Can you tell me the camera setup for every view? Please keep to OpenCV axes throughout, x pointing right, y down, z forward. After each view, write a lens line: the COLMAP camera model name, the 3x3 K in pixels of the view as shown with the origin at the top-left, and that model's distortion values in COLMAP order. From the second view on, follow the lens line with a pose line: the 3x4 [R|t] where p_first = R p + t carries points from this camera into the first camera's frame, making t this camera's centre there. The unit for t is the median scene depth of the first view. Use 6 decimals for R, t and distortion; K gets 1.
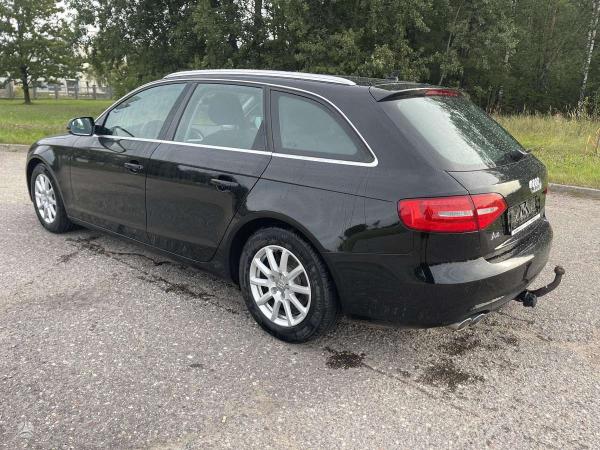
lens RADIAL K [[477.1, 0, 313.6], [0, 477.1, 225.3], [0, 0, 1]] dist [0.086581, -0.132629]
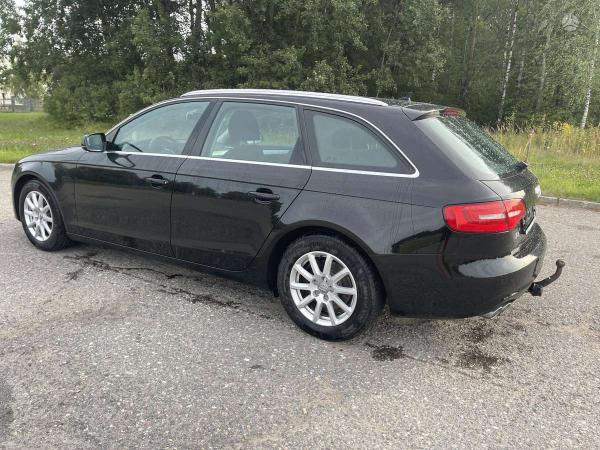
lens RADIAL K [[477.1, 0, 313.6], [0, 477.1, 225.3], [0, 0, 1]] dist [0.086581, -0.132629]
pose [[0.988219, -0.029963, 0.150087, -0.209331], [0.033745, 0.999172, -0.022714, 0.005753], [-0.149282, 0.027511, 0.988412, -0.059621]]
